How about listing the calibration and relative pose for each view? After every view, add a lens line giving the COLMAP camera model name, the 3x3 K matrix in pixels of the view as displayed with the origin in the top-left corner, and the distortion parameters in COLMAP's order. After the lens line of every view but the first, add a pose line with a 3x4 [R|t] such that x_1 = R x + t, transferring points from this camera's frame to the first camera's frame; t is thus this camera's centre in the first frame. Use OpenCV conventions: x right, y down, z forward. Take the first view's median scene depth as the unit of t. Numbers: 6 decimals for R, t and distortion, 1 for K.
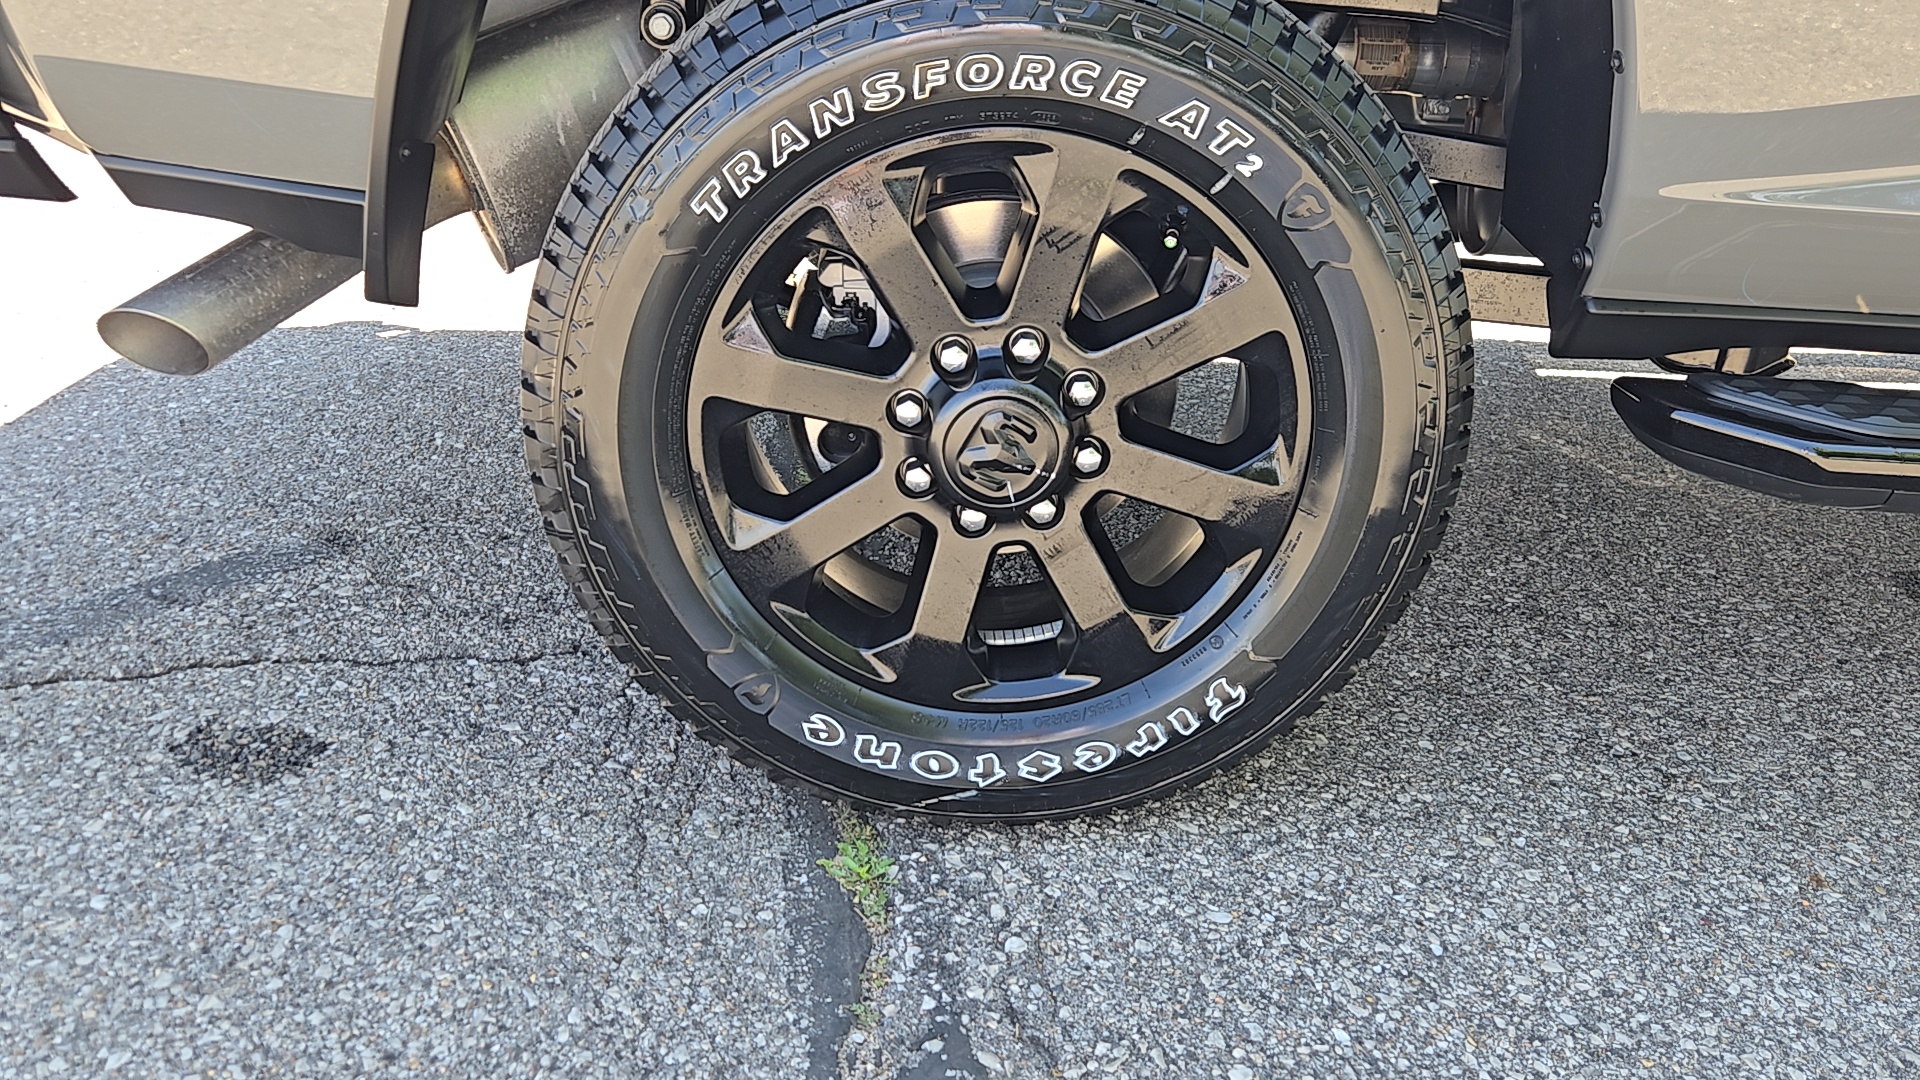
lens RADIAL K [[1598.2, 0, 966.1], [0, 1598.2, 558.3], [0, 0, 1]] dist [-0.002384, 0.012342]
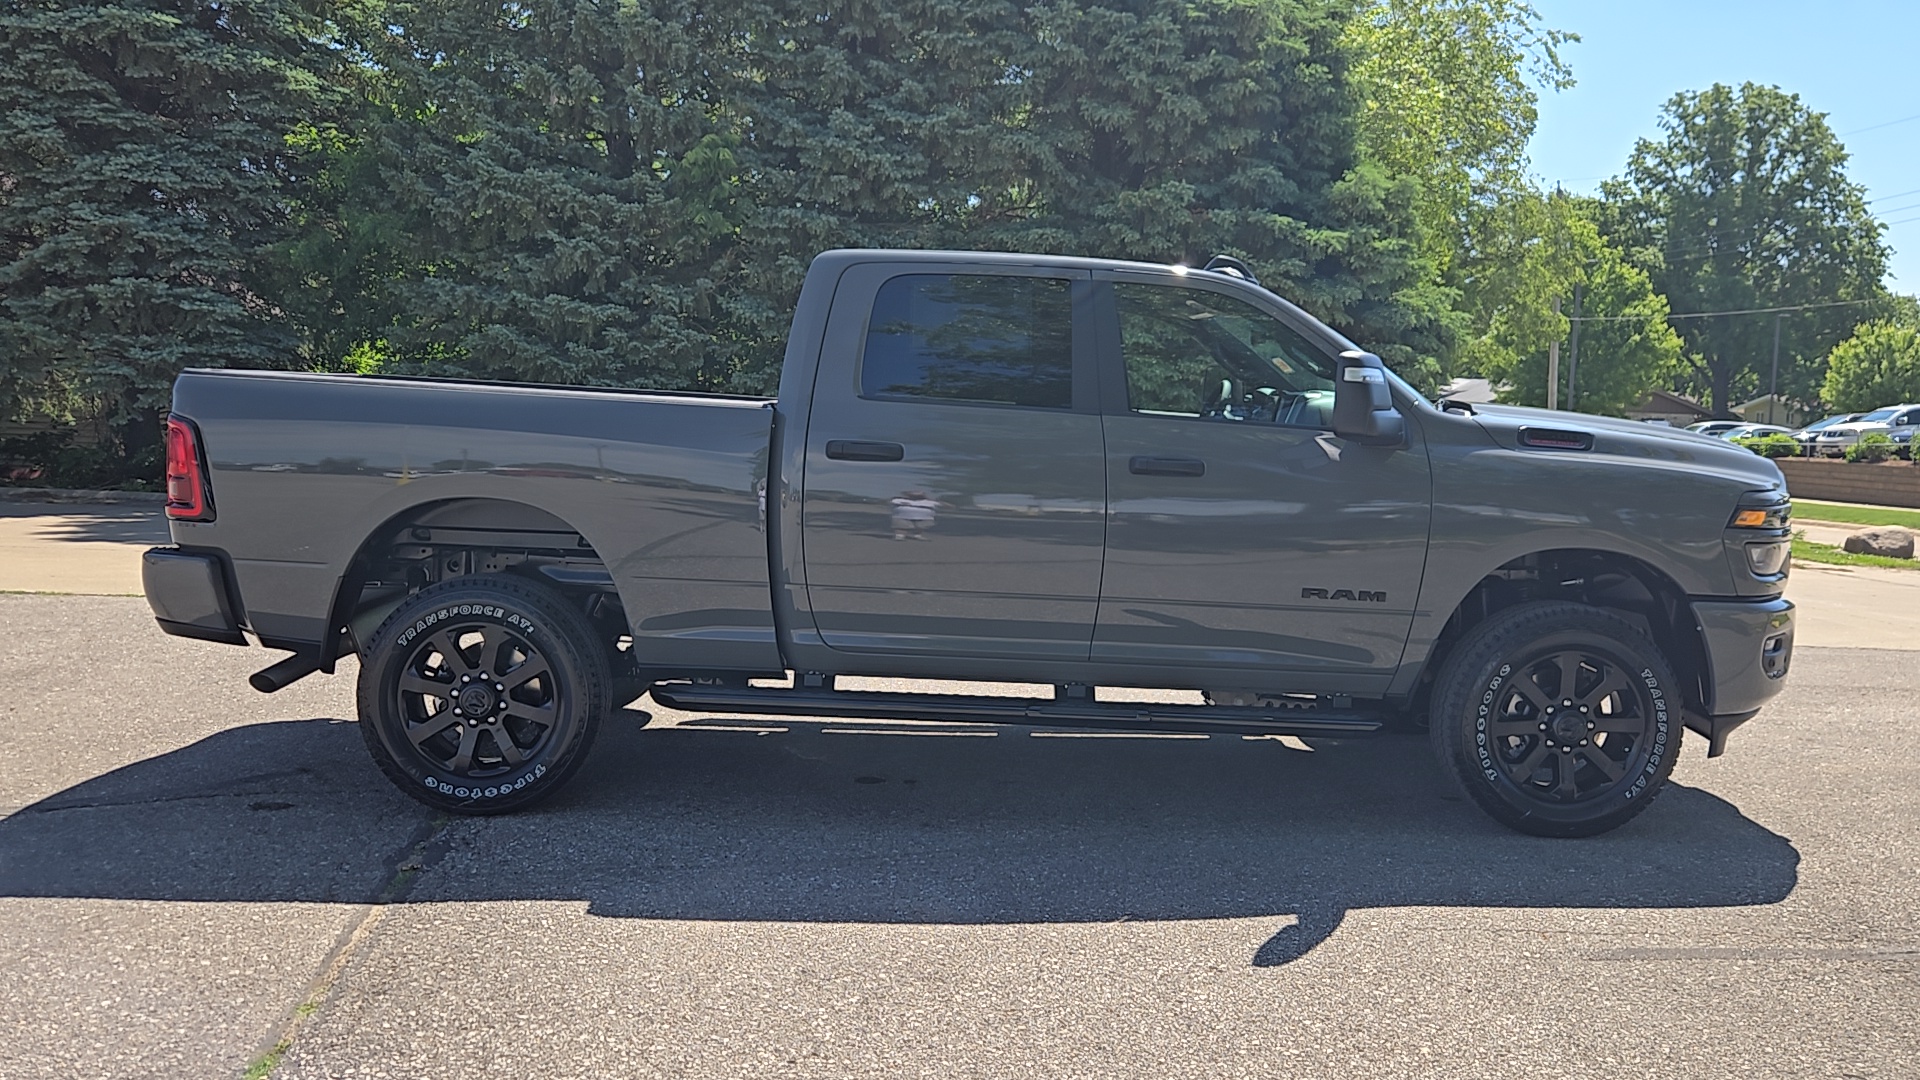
lens RADIAL K [[1598.2, 0, 947.5], [0, 1598.2, 533.8], [0, 0, 1]] dist [-0.002384, 0.012342]
pose [[0.999749, -0.022375, -0.000540, 1.172391], [0.020857, 0.940136, -0.340161, 0.891055], [0.008119, 0.340064, 0.940367, -2.784657]]
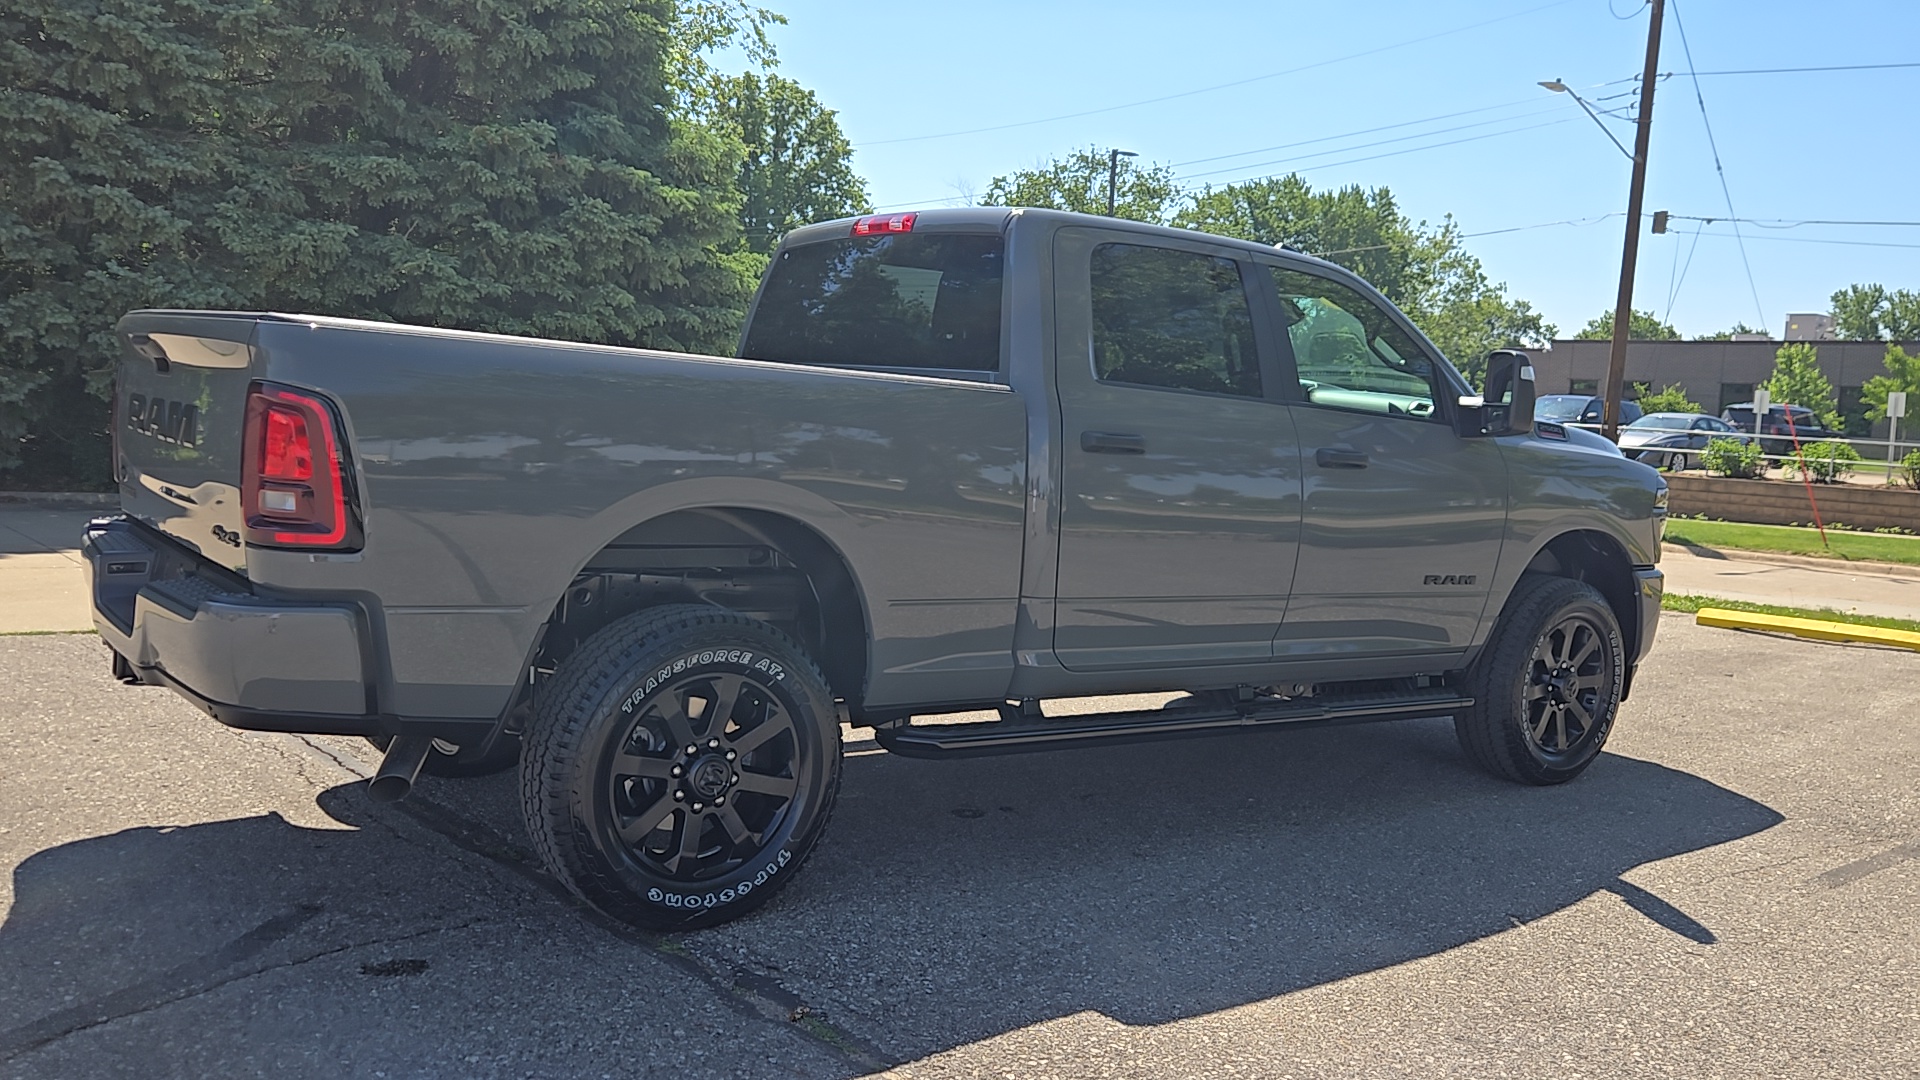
lens RADIAL K [[1598.2, 0, 956.9], [0, 1598.2, 536.6], [0, 0, 1]] dist [-0.002384, 0.012342]
pose [[0.820816, -0.054592, 0.568578, -1.234165], [0.224787, 0.945972, -0.233682, 0.295089], [-0.525102, 0.319619, 0.788741, -1.672574]]
